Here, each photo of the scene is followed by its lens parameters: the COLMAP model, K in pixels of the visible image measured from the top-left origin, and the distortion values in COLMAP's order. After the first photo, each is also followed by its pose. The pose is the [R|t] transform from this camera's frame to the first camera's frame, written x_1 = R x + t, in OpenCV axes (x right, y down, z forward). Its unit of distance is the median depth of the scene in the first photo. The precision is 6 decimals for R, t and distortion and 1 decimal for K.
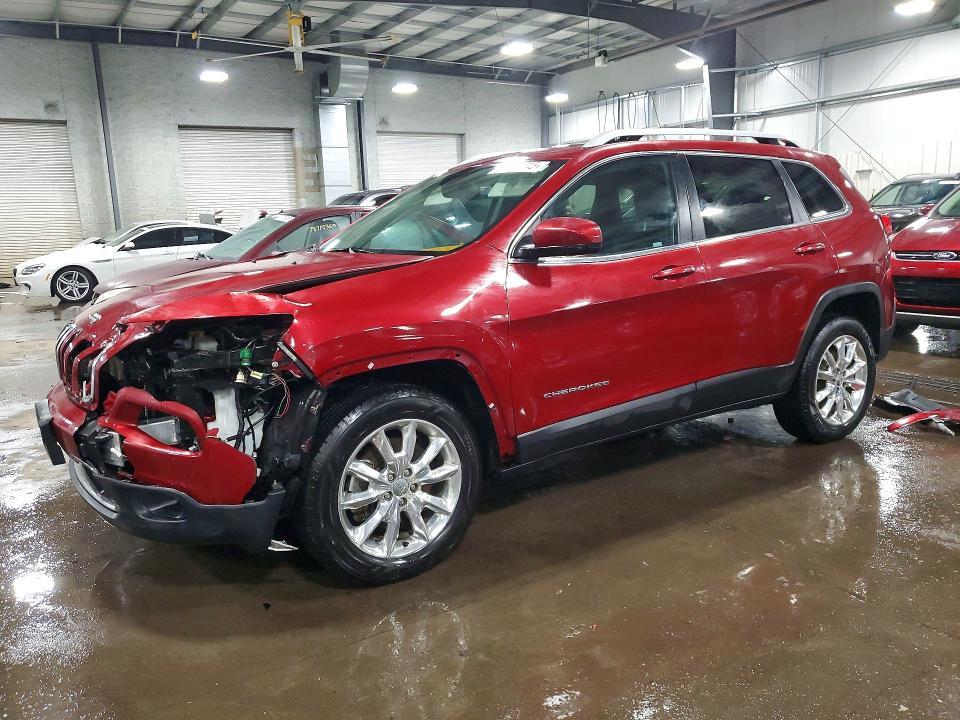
lens RADIAL K [[728.8, 0, 480.0], [0, 728.8, 360.0], [0, 0, 1]] dist [-0.004165, 0.000562]
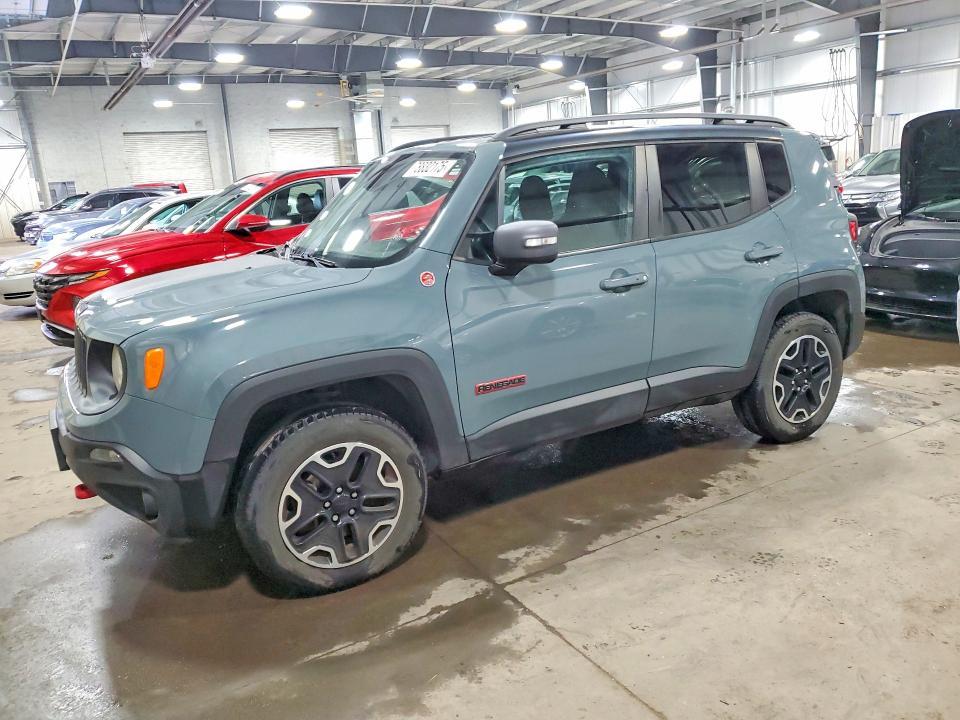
lens RADIAL K [[775.0, 0, 480.0], [0, 775.0, 360.0], [0, 0, 1]] dist [-0.001928, -0.001463]
pose [[0.998981, -0.016443, -0.042034, 0.120077], [0.018224, 0.998937, 0.042337, 0.126971], [0.041293, -0.043059, 0.998219, -0.728100]]
